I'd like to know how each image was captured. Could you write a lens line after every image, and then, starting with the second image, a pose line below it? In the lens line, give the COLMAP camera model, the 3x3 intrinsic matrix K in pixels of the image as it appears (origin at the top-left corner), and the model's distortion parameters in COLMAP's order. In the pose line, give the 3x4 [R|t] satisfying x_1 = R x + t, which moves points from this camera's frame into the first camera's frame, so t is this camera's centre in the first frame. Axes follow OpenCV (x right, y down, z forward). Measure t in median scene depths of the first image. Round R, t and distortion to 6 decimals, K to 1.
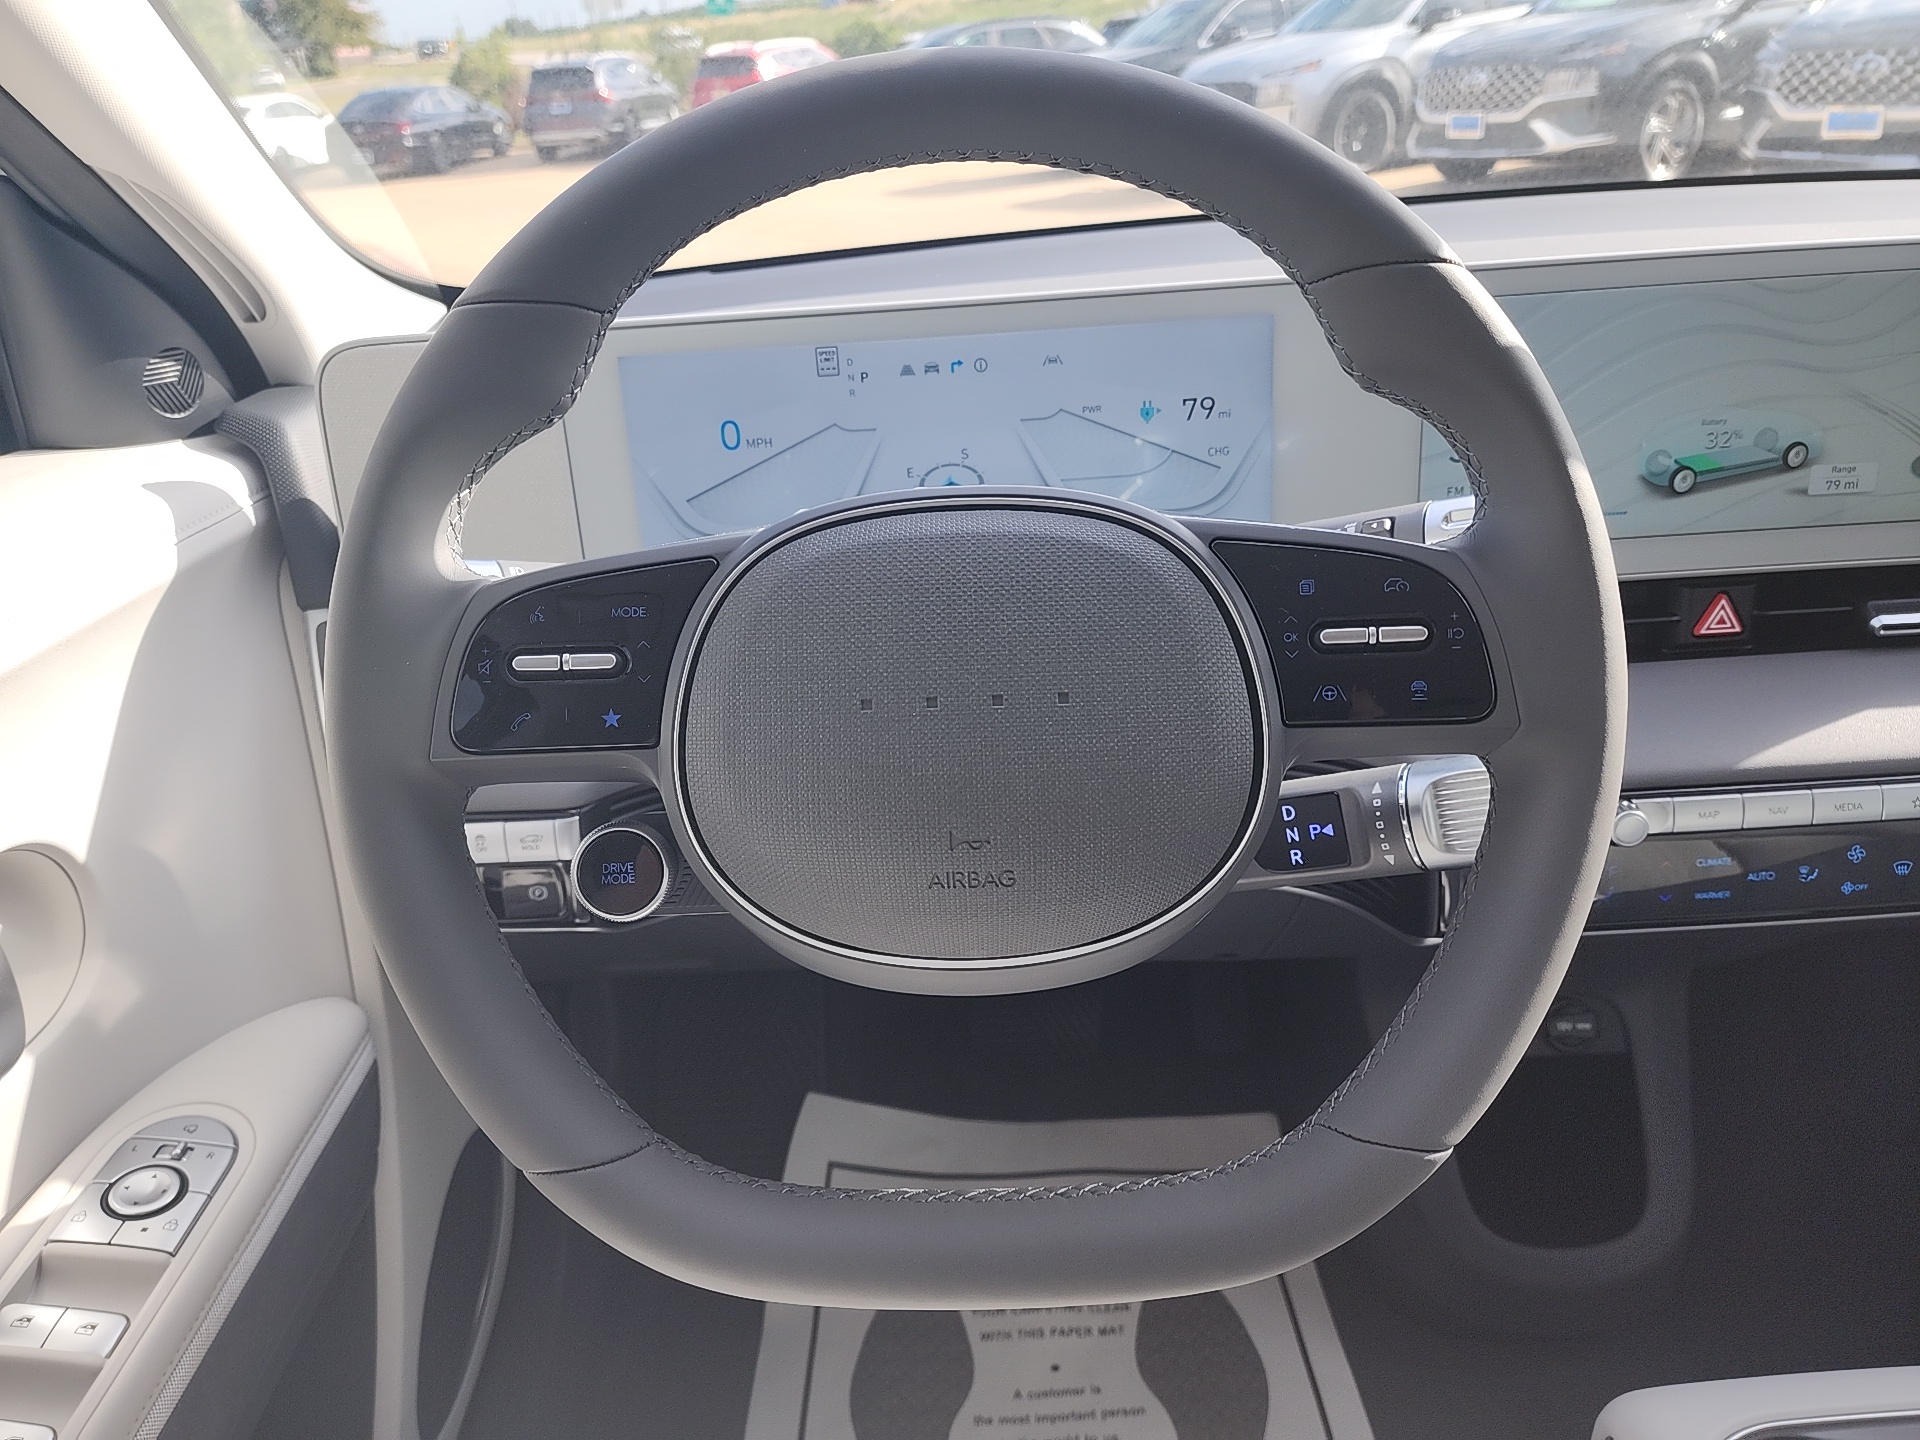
lens RADIAL K [[1304.8, 0, 947.8], [0, 1304.8, 728.1], [0, 0, 1]] dist [0.043111, -0.038392]
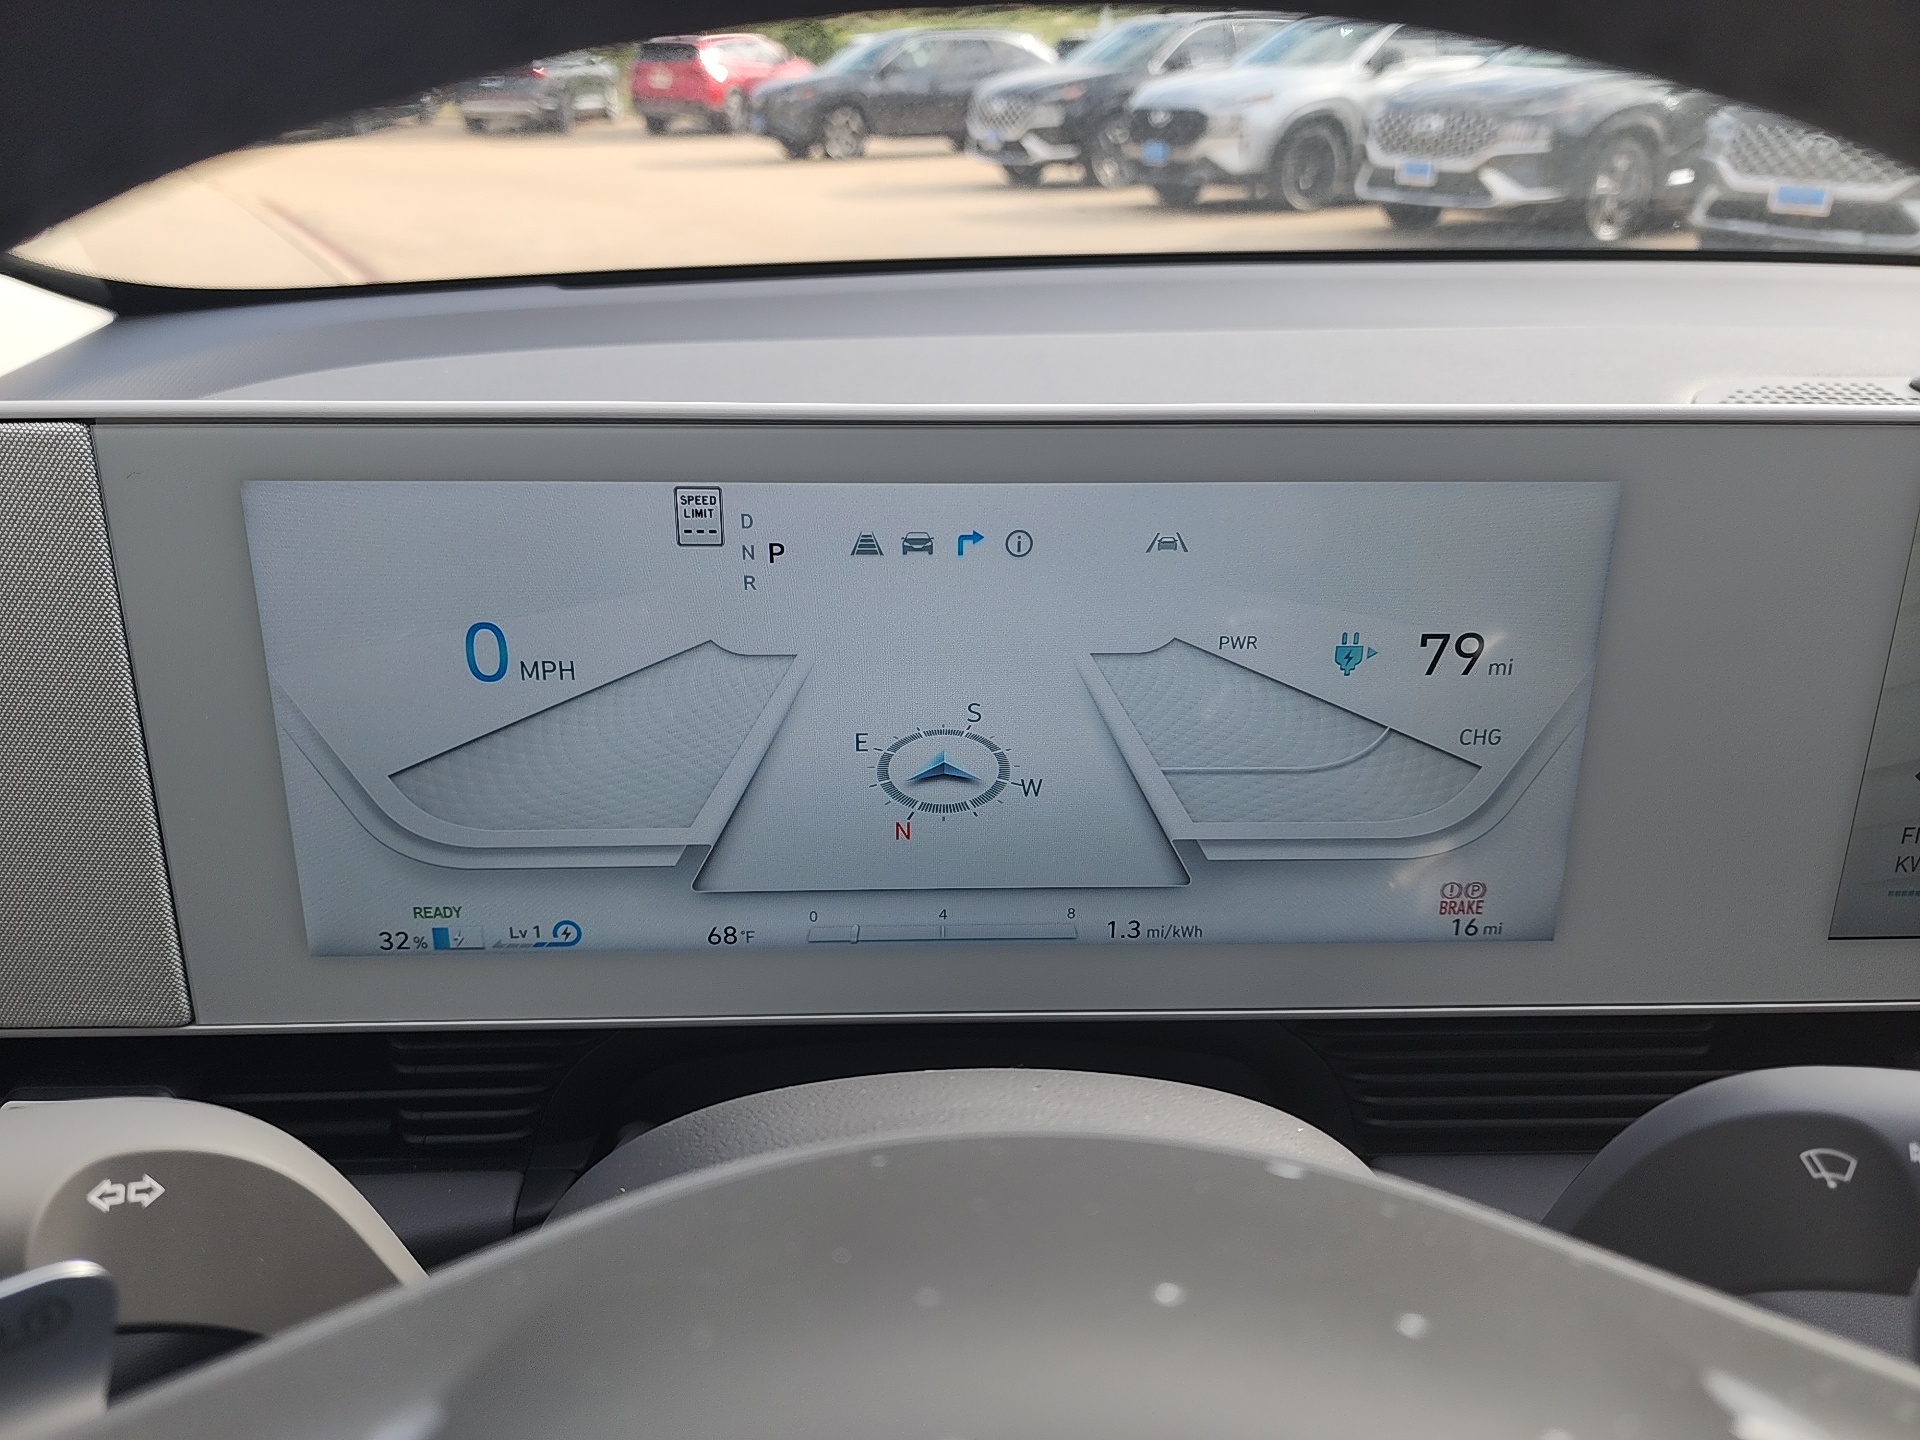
lens RADIAL K [[1304.8, 0, 947.8], [0, 1304.8, 728.1], [0, 0, 1]] dist [0.043111, -0.038392]
pose [[0.996552, 0.050426, 0.065896, -0.027701], [-0.050080, 0.998721, -0.006902, -0.192627], [-0.066160, 0.003579, 0.997803, 0.490363]]
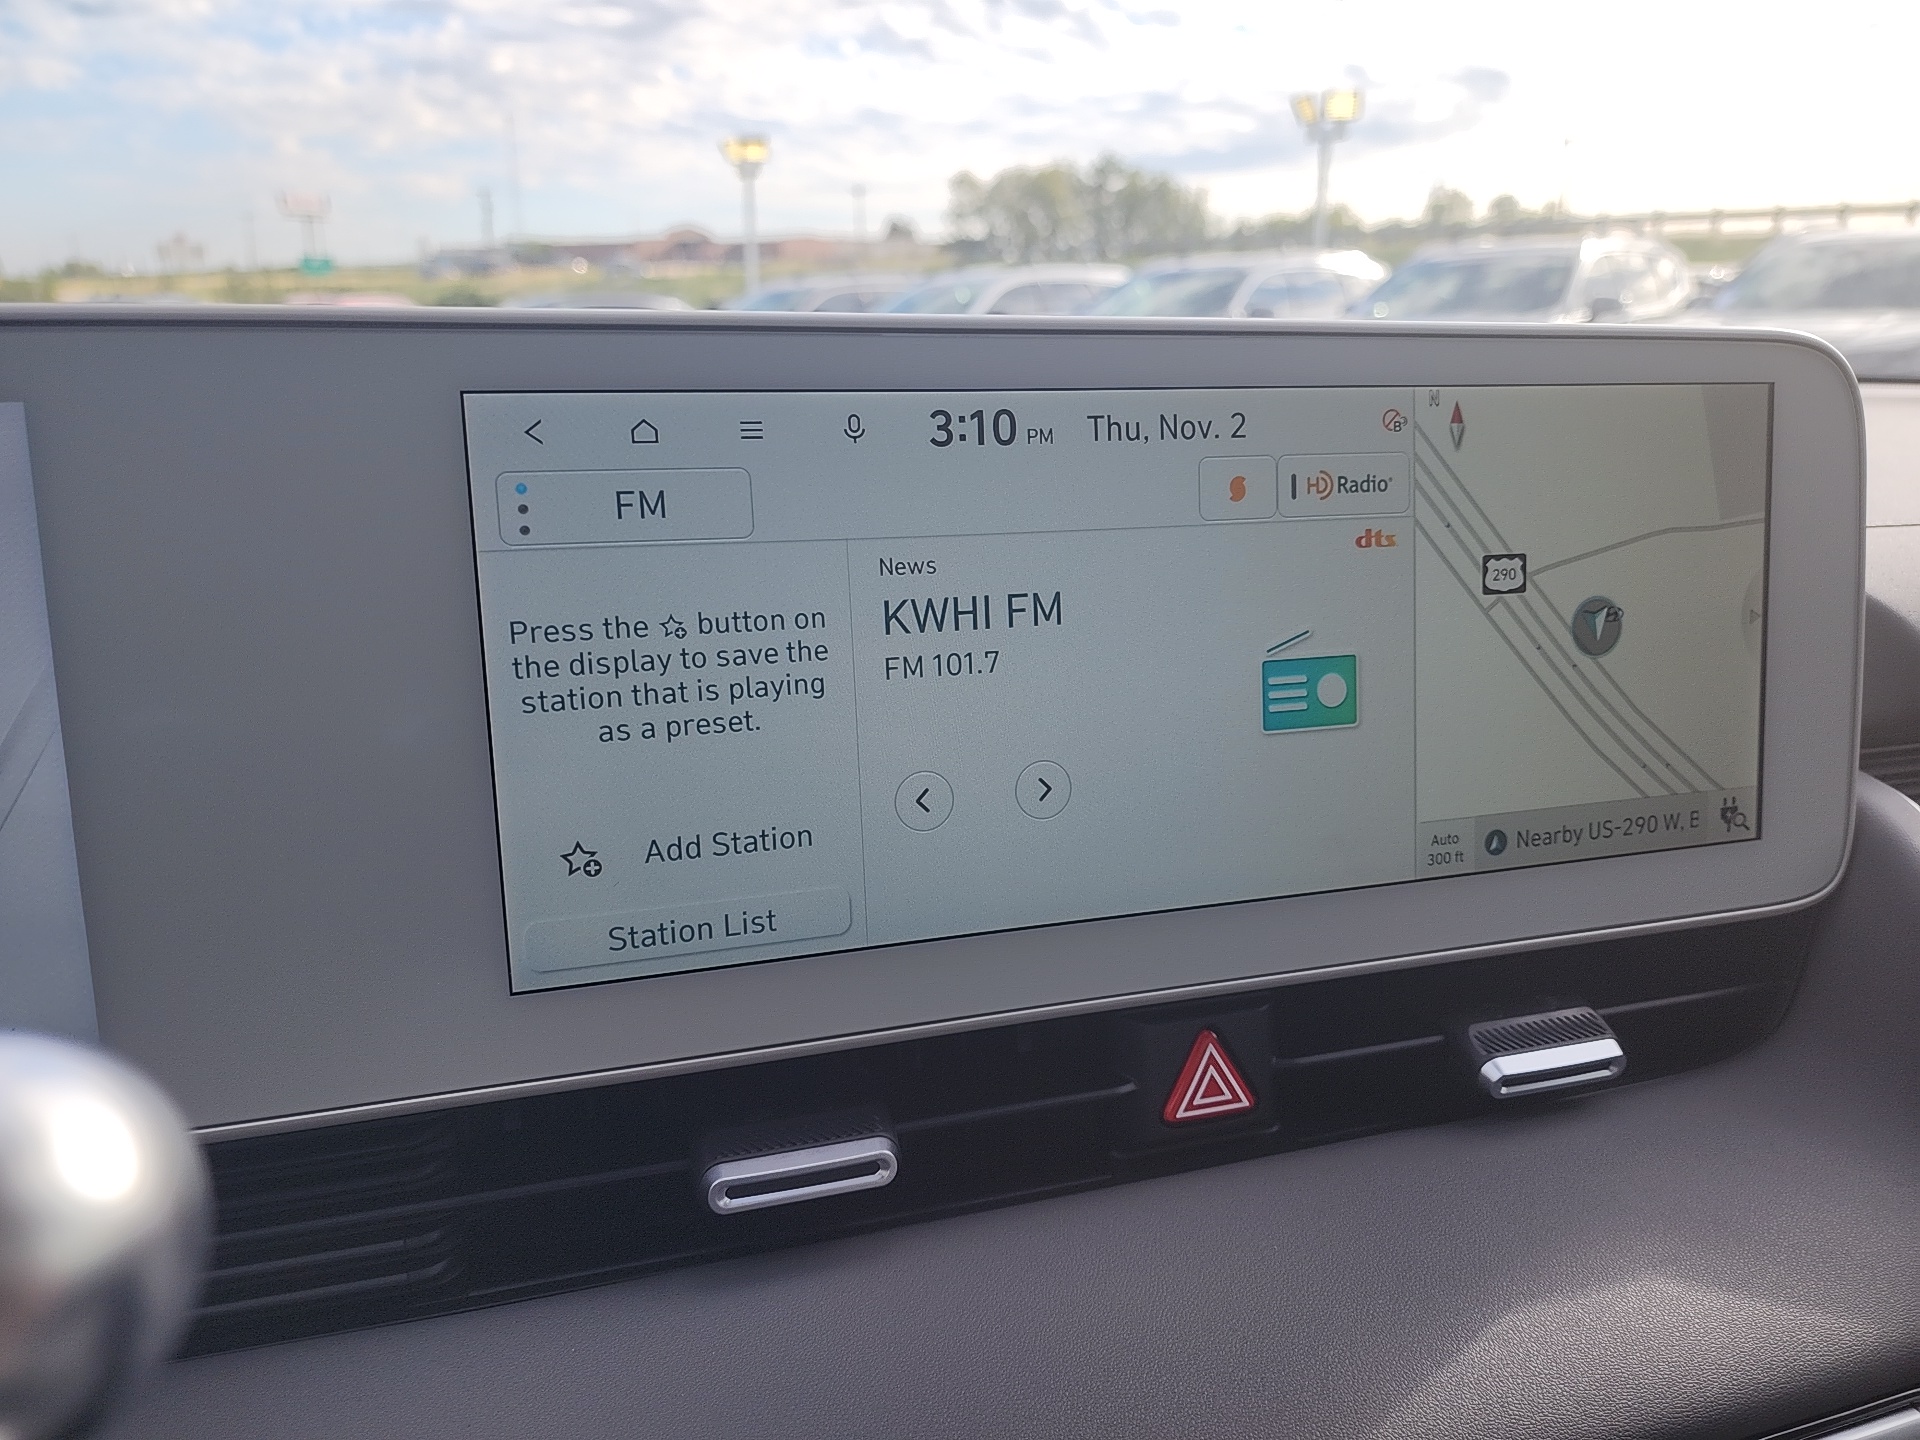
lens RADIAL K [[1306.5, 0, 972.8], [0, 1306.5, 730.0], [0, 0, 1]] dist [0.032338, -0.025915]
pose [[0.957633, -0.017070, 0.287484, 0.368340], [0.070716, 0.981618, -0.177274, -0.131119], [-0.279173, 0.190093, 0.941237, 0.550612]]
